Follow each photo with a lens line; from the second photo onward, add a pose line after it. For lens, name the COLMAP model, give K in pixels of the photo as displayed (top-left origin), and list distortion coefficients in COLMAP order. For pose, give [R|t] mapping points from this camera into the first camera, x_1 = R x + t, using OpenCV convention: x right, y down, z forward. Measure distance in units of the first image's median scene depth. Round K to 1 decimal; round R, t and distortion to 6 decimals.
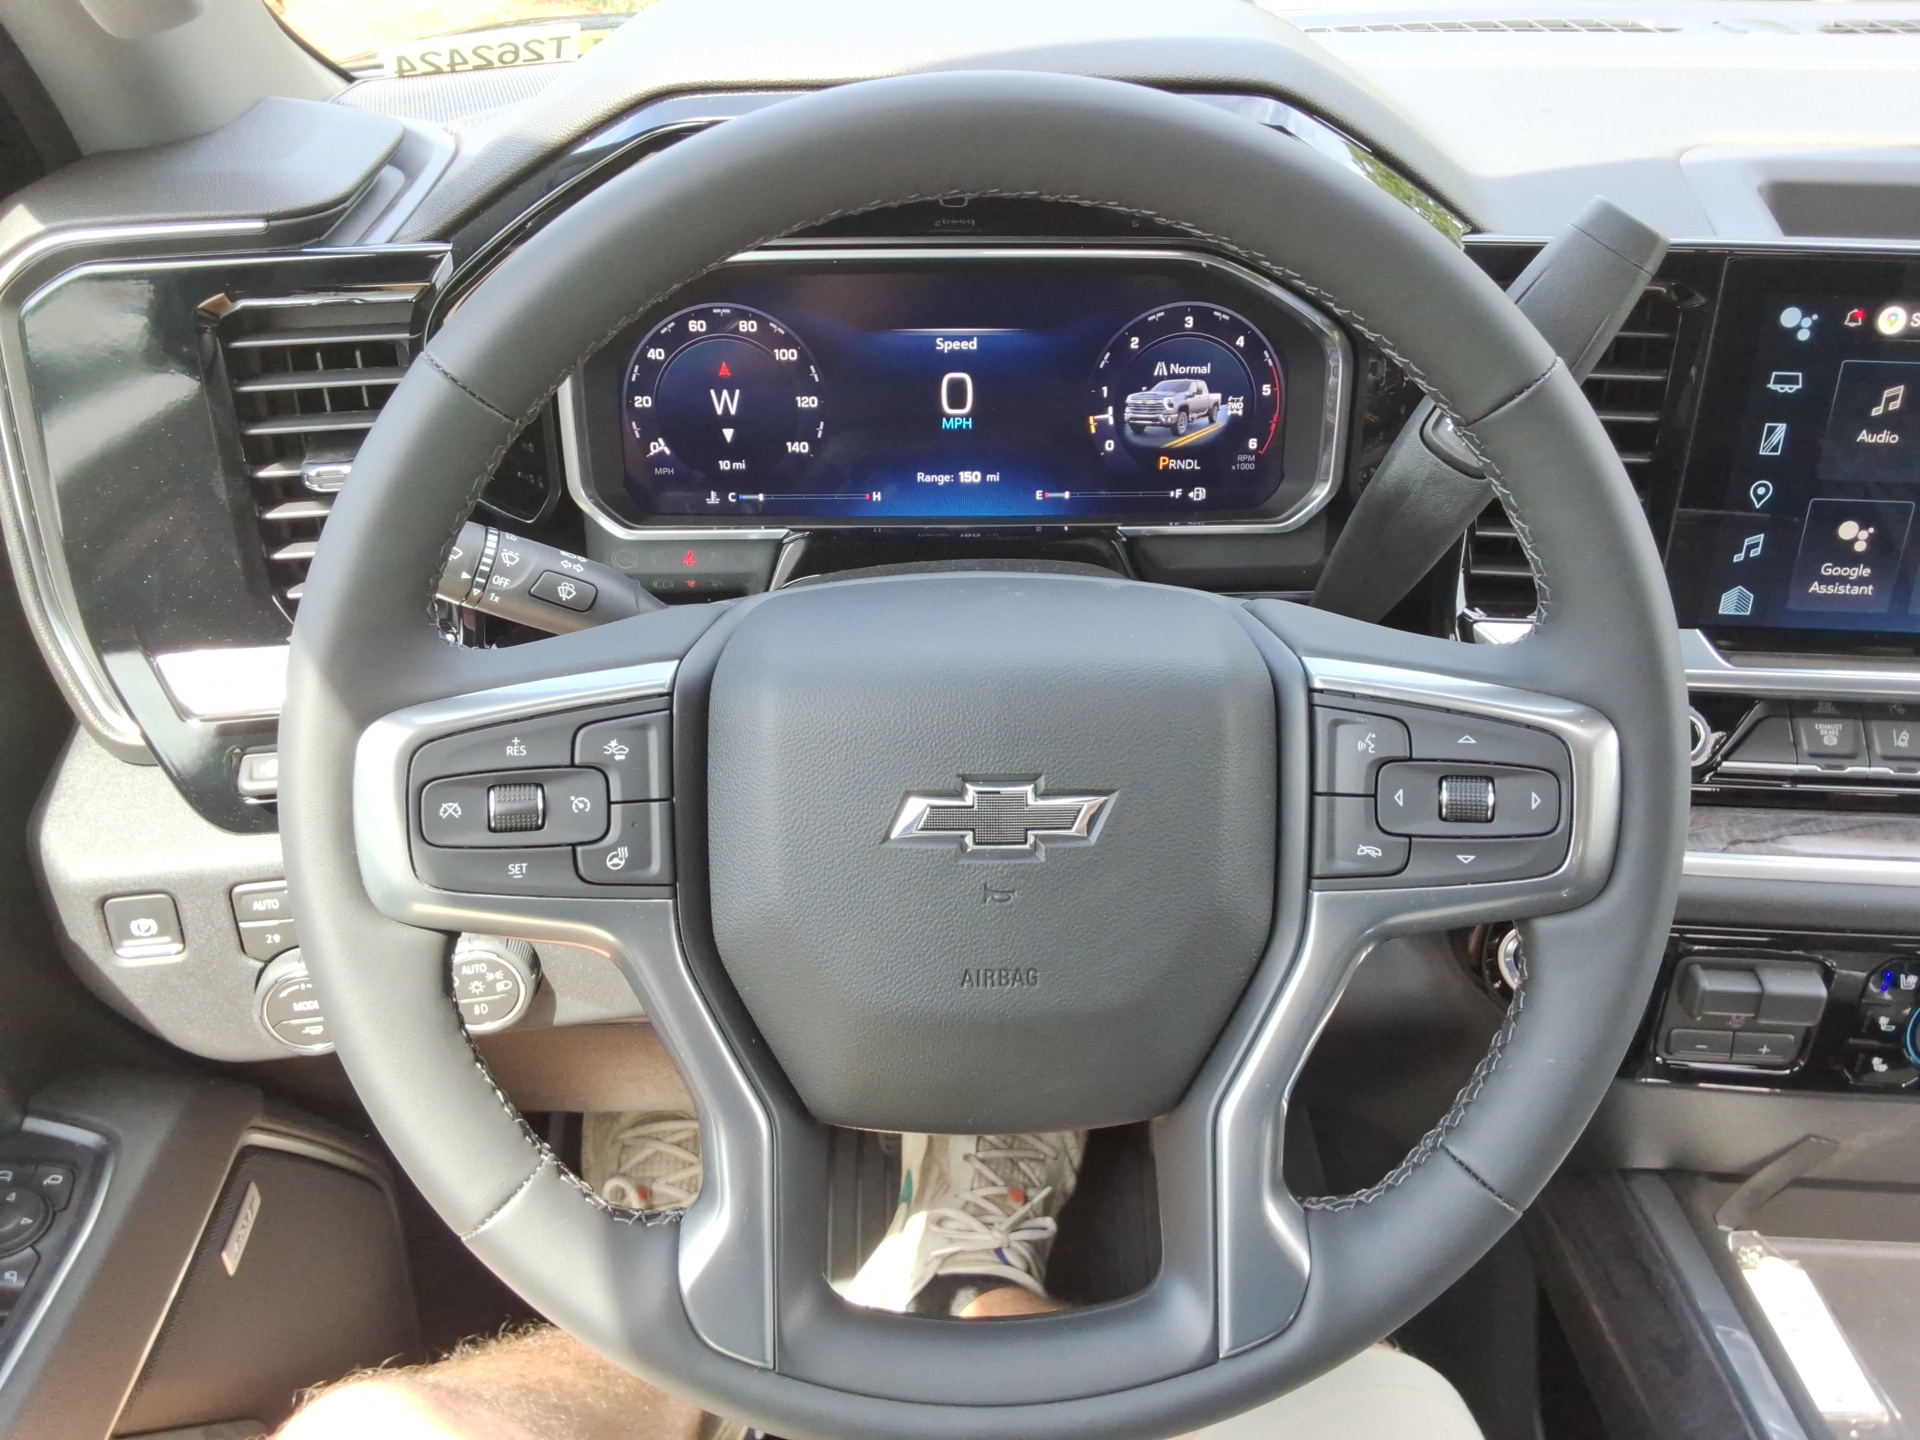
lens RADIAL K [[1533.7, 0, 977.8], [0, 1533.7, 707.7], [0, 0, 1]] dist [0.132421, -0.225847]
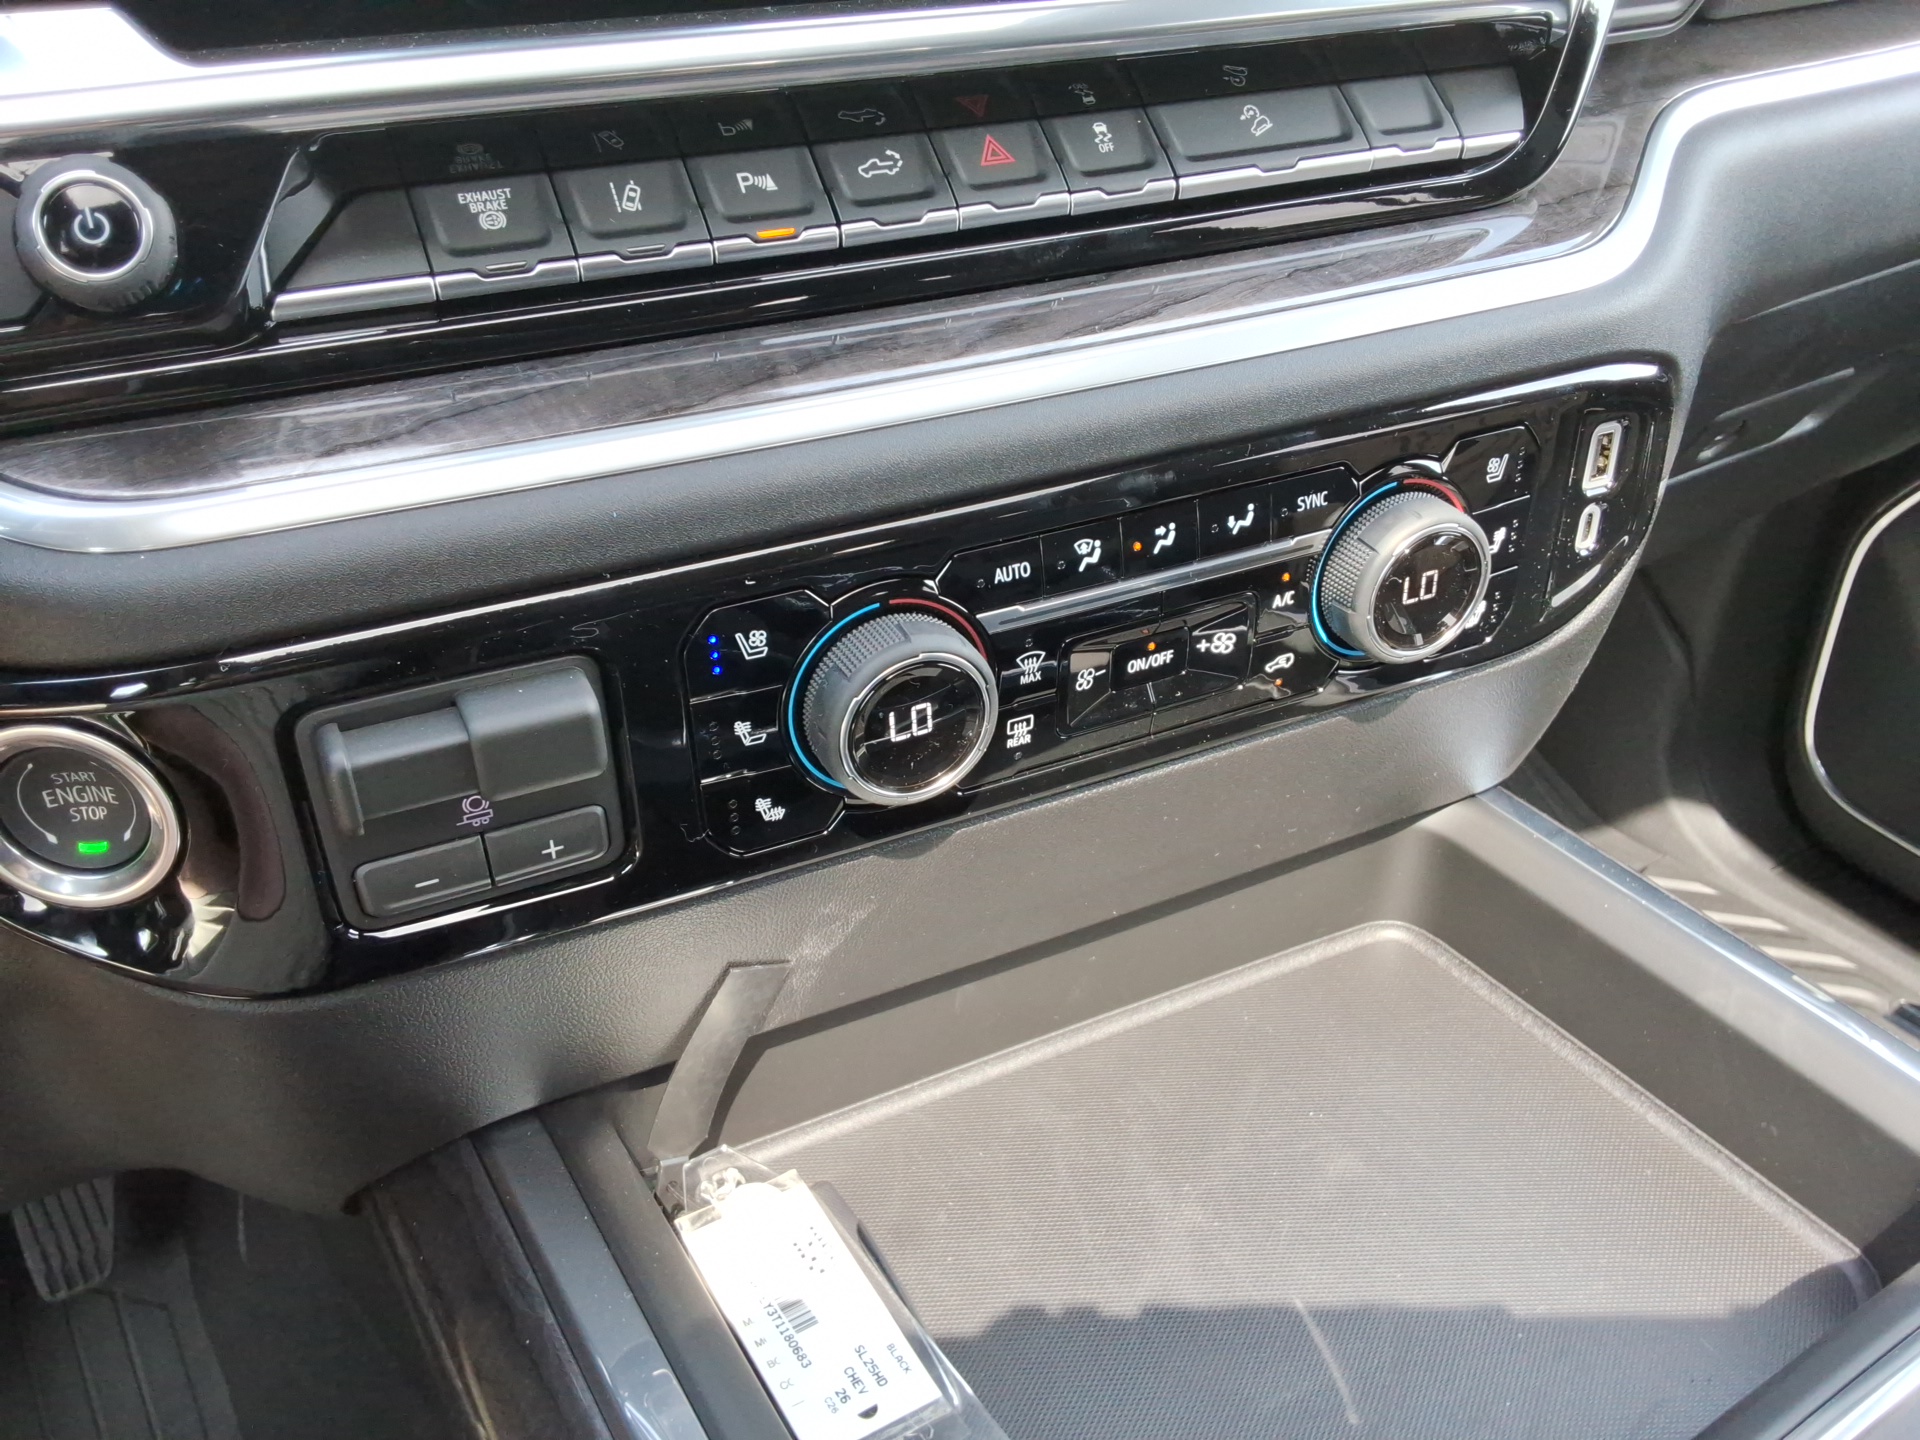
lens RADIAL K [[1562.9, 0, 971.9], [0, 1562.9, 700.0], [0, 0, 1]] dist [0.046831, -0.074735]
pose [[0.864935, -0.271924, 0.421836, 0.429493], [0.251912, 0.962176, 0.103717, 0.156990], [-0.434084, 0.016557, 0.900720, 0.489254]]
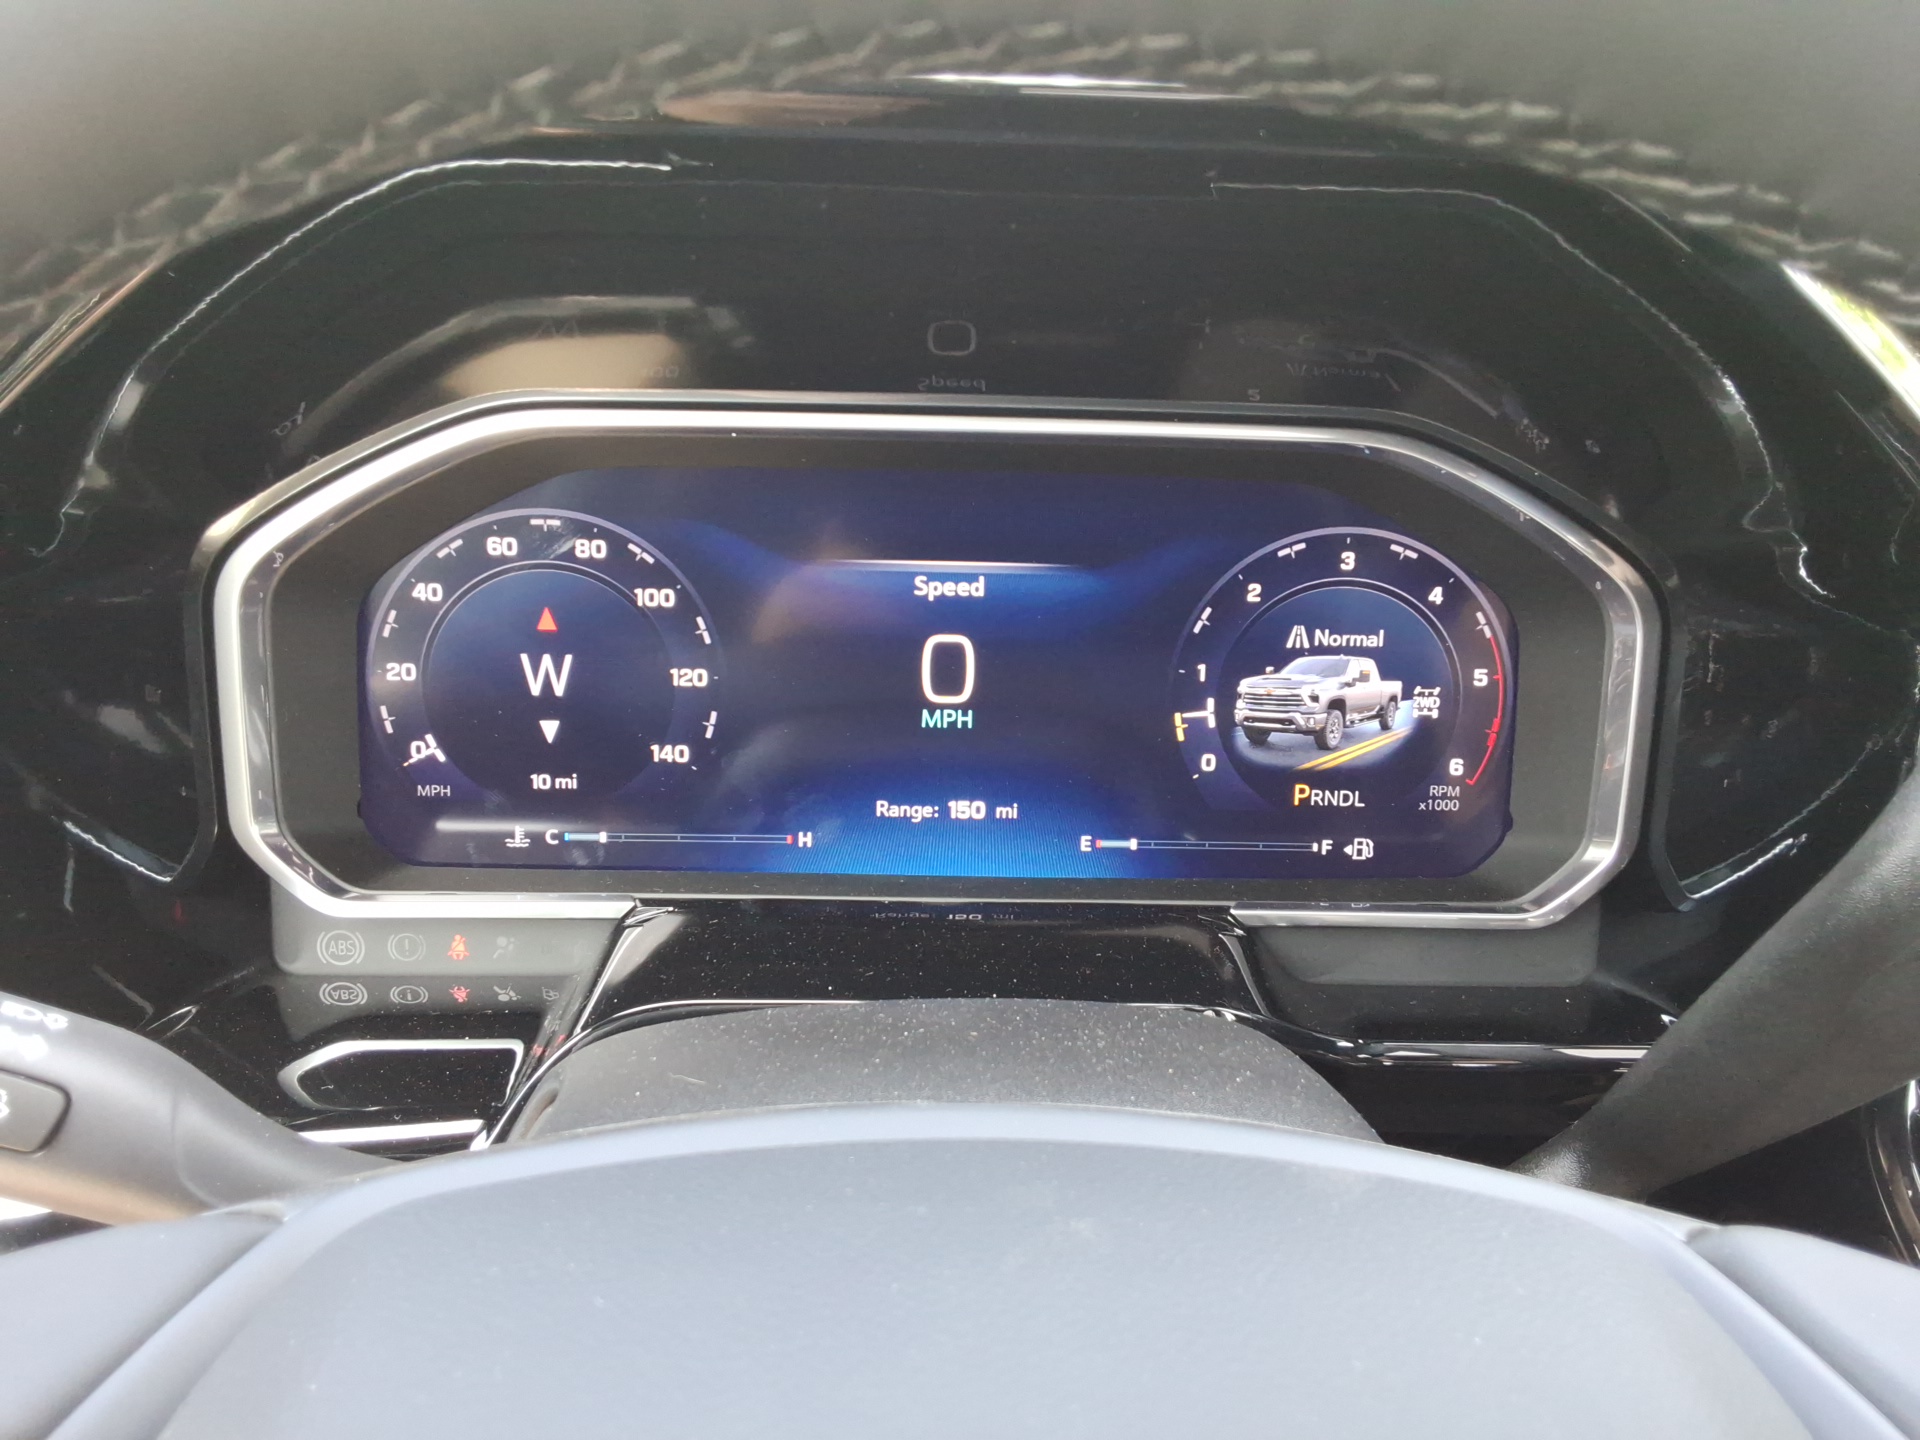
lens RADIAL K [[1528.5, 0, 973.9], [0, 1528.5, 715.3], [0, 0, 1]] dist [0.108868, -0.163597]
pose [[0.999693, 0.024095, -0.005832, 0.000021], [-0.024743, 0.984324, -0.174626, -0.094411], [0.001533, 0.174717, 0.984618, 0.476675]]
